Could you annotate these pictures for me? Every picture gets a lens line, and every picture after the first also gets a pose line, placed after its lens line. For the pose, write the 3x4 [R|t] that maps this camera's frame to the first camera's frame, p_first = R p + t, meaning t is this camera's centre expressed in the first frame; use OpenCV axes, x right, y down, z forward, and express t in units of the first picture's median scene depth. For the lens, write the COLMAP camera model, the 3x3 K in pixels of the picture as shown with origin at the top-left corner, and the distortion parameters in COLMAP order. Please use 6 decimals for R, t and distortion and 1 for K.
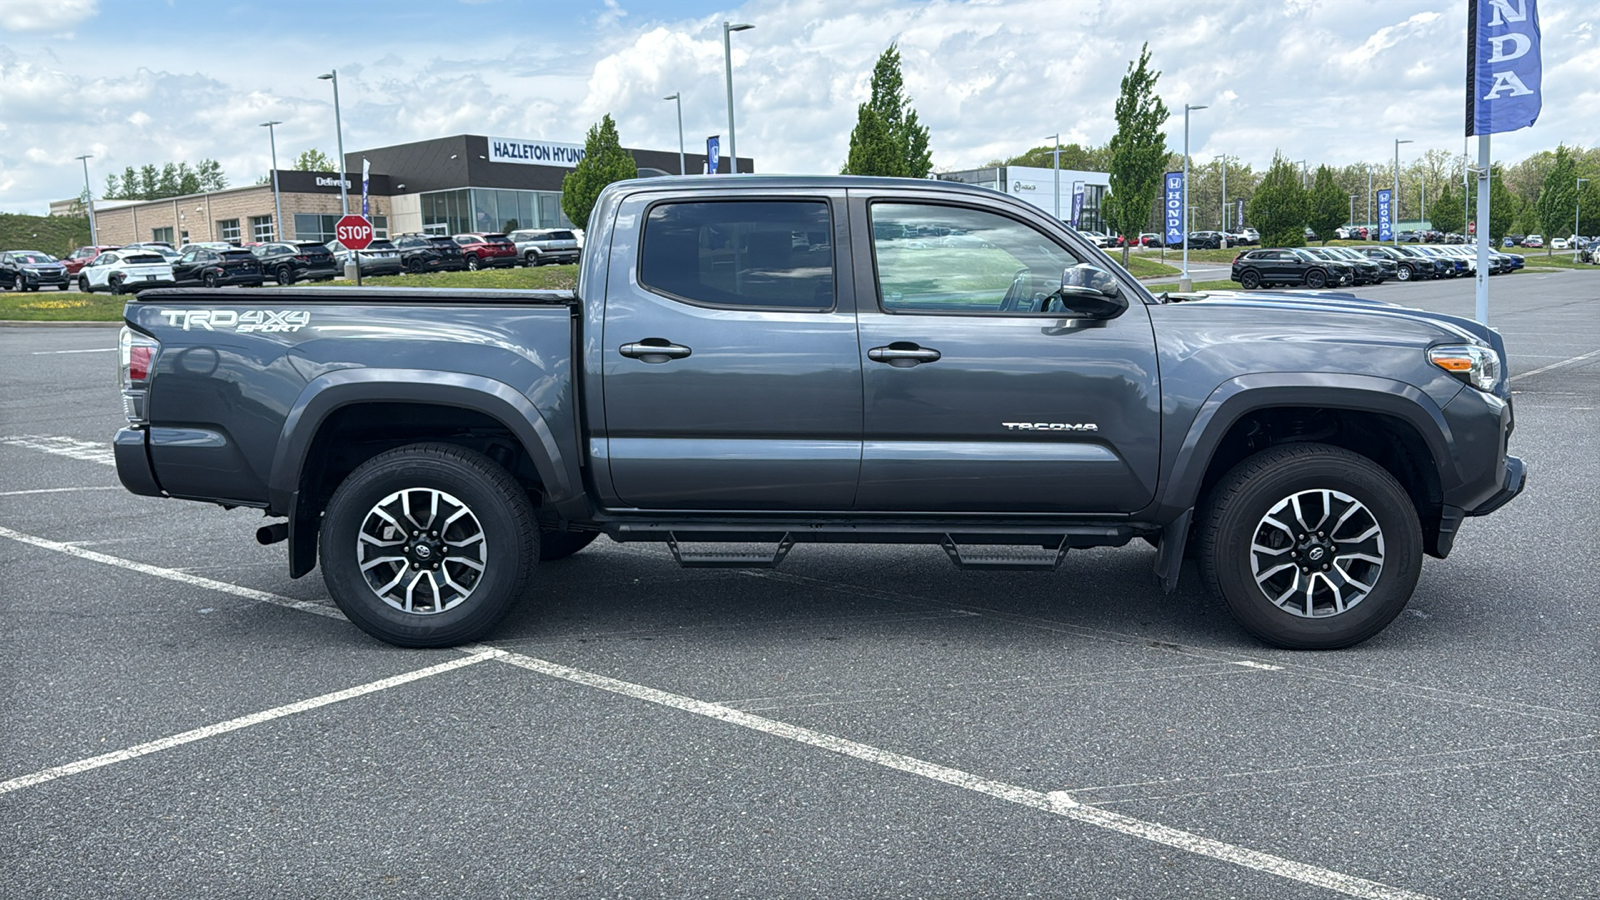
lens RADIAL K [[1360.7, 0, 831.6], [0, 1360.7, 451.3], [0, 0, 1]] dist [0.136014, -0.232110]
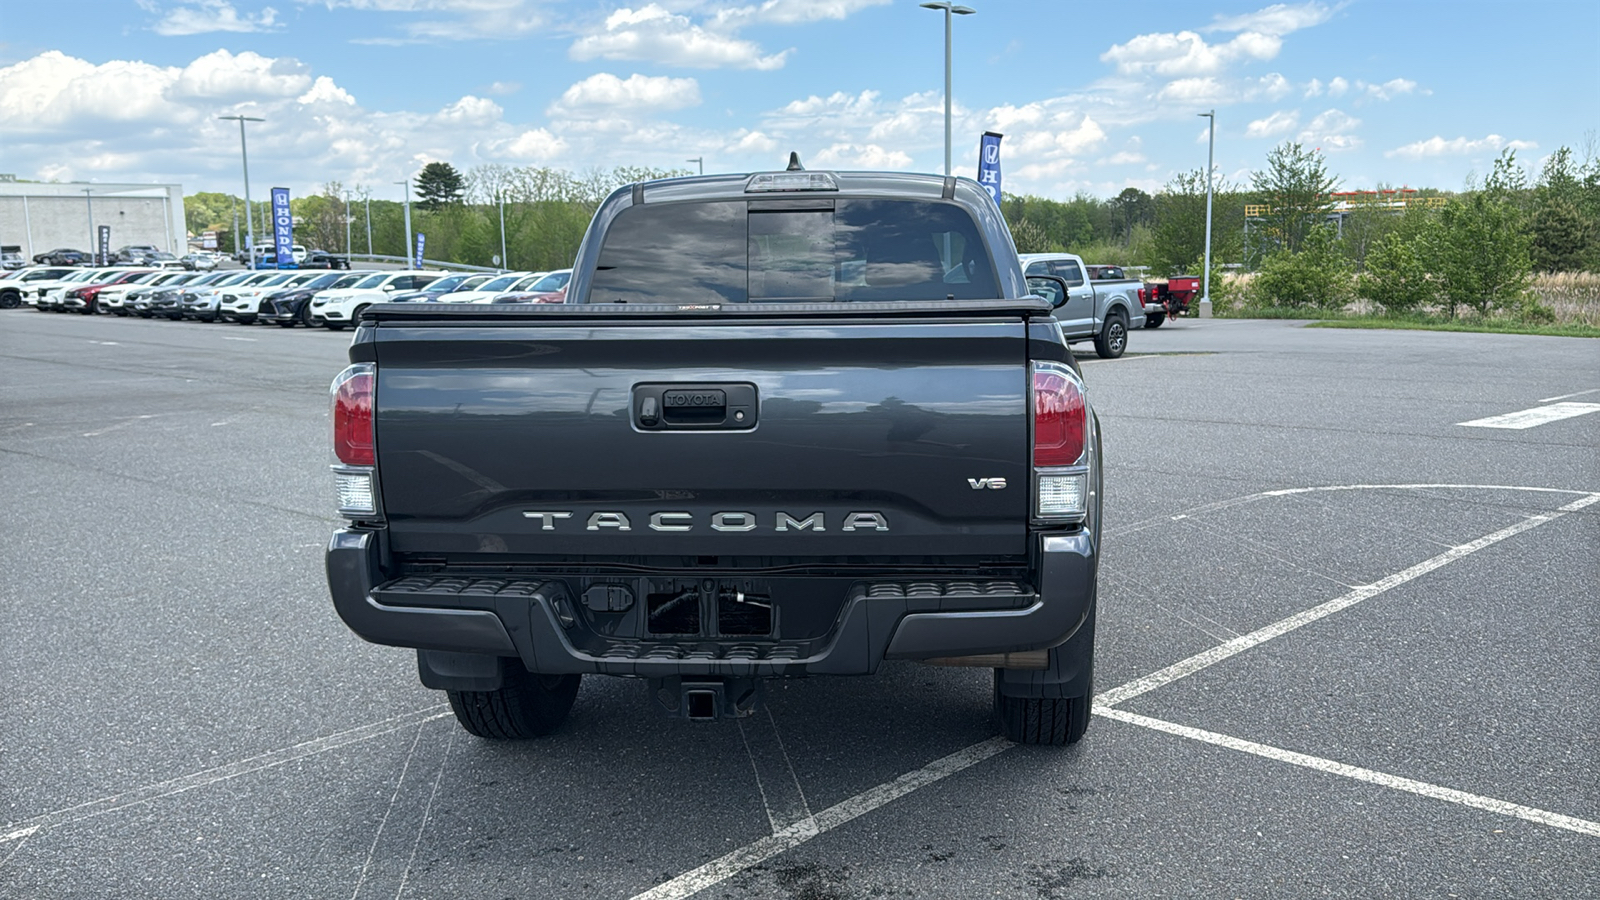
lens RADIAL K [[1361.7, 0, 831.7], [0, 1361.7, 454.4], [0, 0, 1]] dist [0.131755, -0.219407]
pose [[0.063845, -0.113419, 0.991494, -1.108066], [0.137506, 0.985044, 0.103827, -0.126087], [-0.988441, 0.129708, 0.078486, 1.070813]]
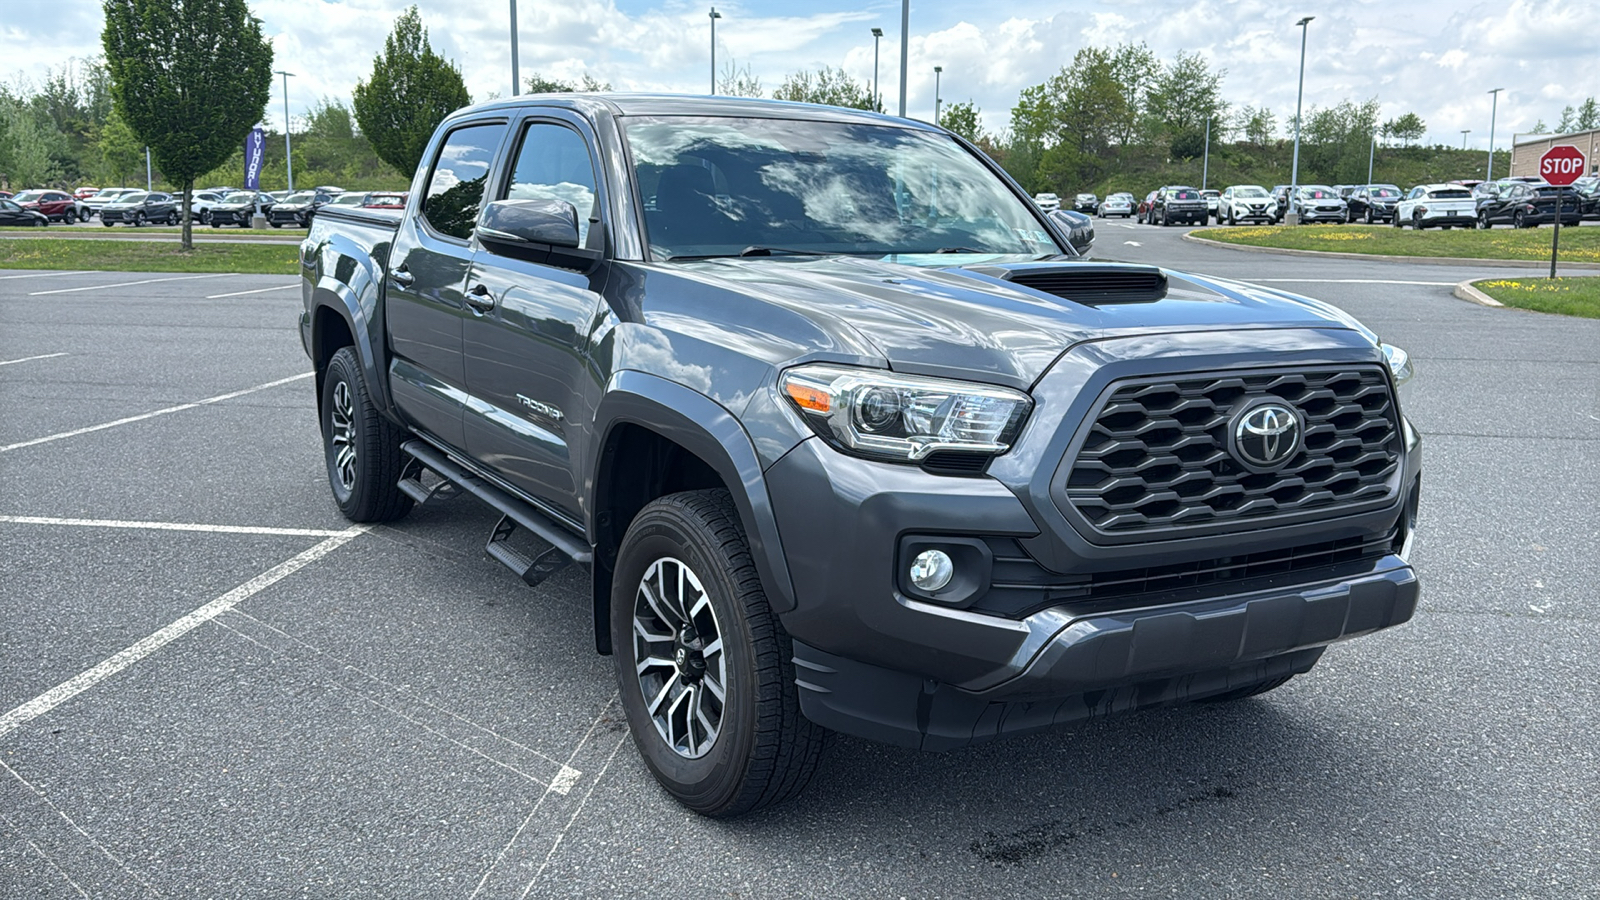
lens RADIAL K [[1360.7, 0, 791.8], [0, 1360.7, 455.5], [0, 0, 1]] dist [0.136014, -0.232110]
pose [[0.536055, 0.172853, -0.826297, 0.885072], [-0.132795, 0.983893, 0.119671, -0.102713], [0.833673, 0.045578, 0.550374, 0.673445]]
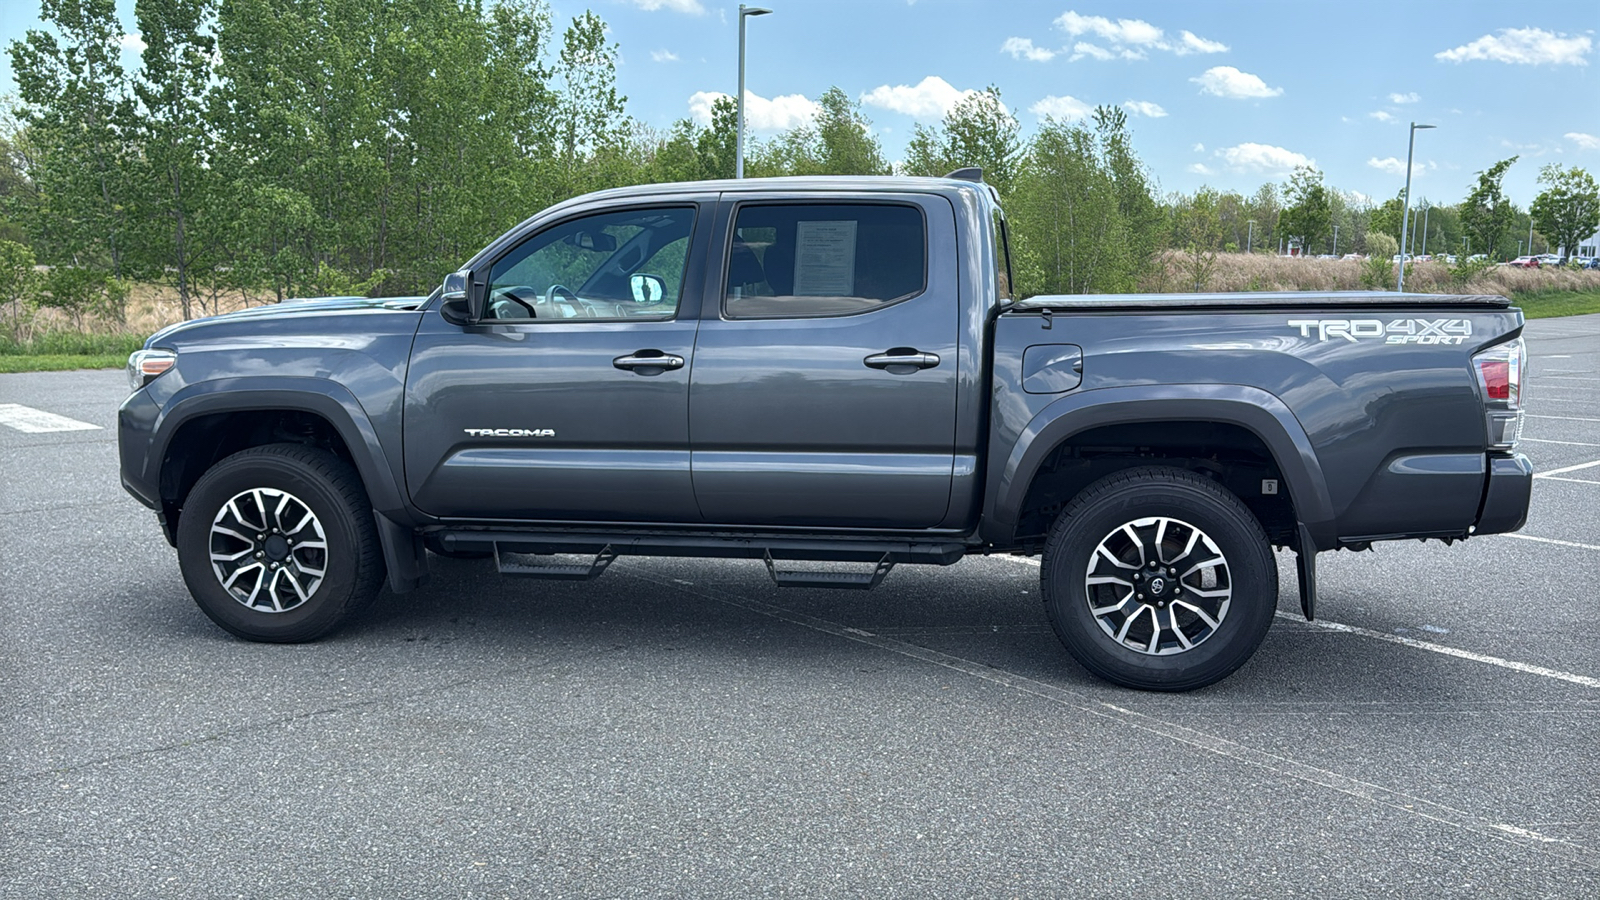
lens RADIAL K [[1360.7, 0, 838.6], [0, 1360.7, 432.0], [0, 0, 1]] dist [0.136014, -0.232110]
pose [[-0.989224, -0.012863, 0.145845, -0.210174], [0.021789, 0.972108, 0.233519, -0.288167], [-0.144781, 0.234180, -0.961352, 2.246691]]
